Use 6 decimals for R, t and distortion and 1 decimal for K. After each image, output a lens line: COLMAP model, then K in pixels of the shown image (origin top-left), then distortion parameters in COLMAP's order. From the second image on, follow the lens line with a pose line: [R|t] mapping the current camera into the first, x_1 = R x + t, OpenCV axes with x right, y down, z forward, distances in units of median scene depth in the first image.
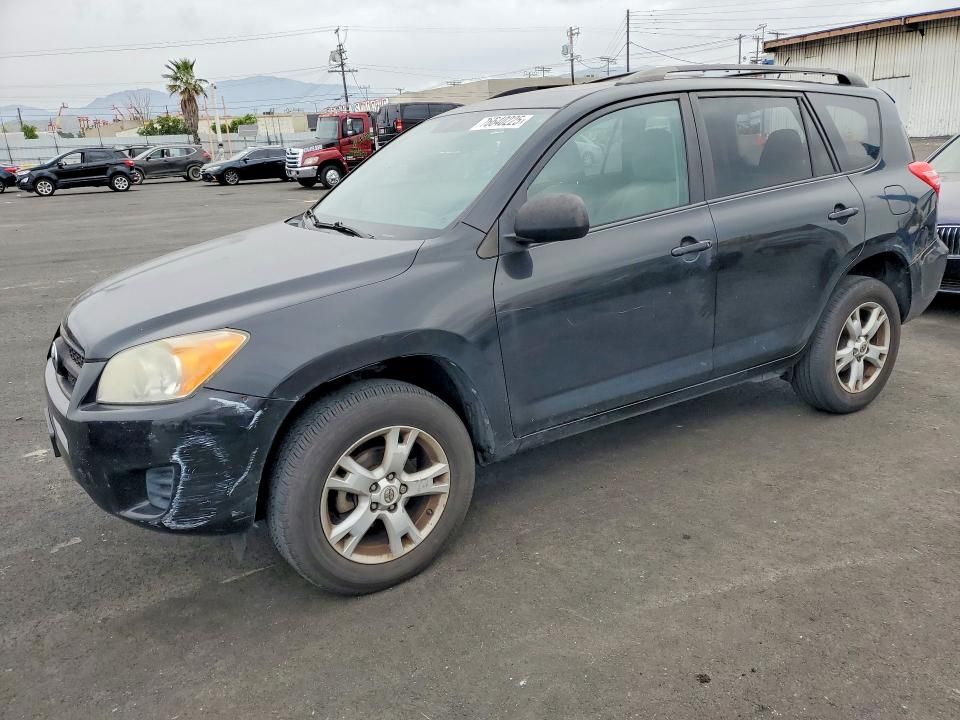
lens RADIAL K [[748.5, 0, 488.2], [0, 748.5, 358.8], [0, 0, 1]] dist [-0.007606, 0.046774]
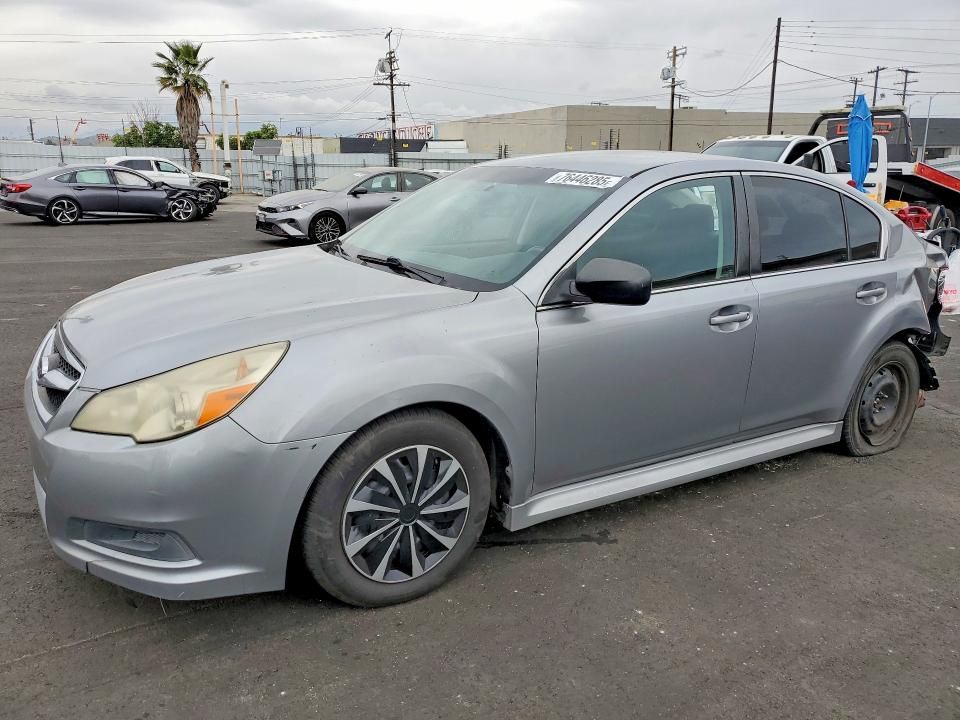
lens RADIAL K [[748.5, 0, 488.2], [0, 748.5, 358.8], [0, 0, 1]] dist [-0.007606, 0.046774]
pose [[0.998285, 0.056781, -0.014241, -0.063713], [-0.057391, 0.997253, -0.046831, -0.059190], [0.011543, 0.047568, 0.998801, 0.214945]]
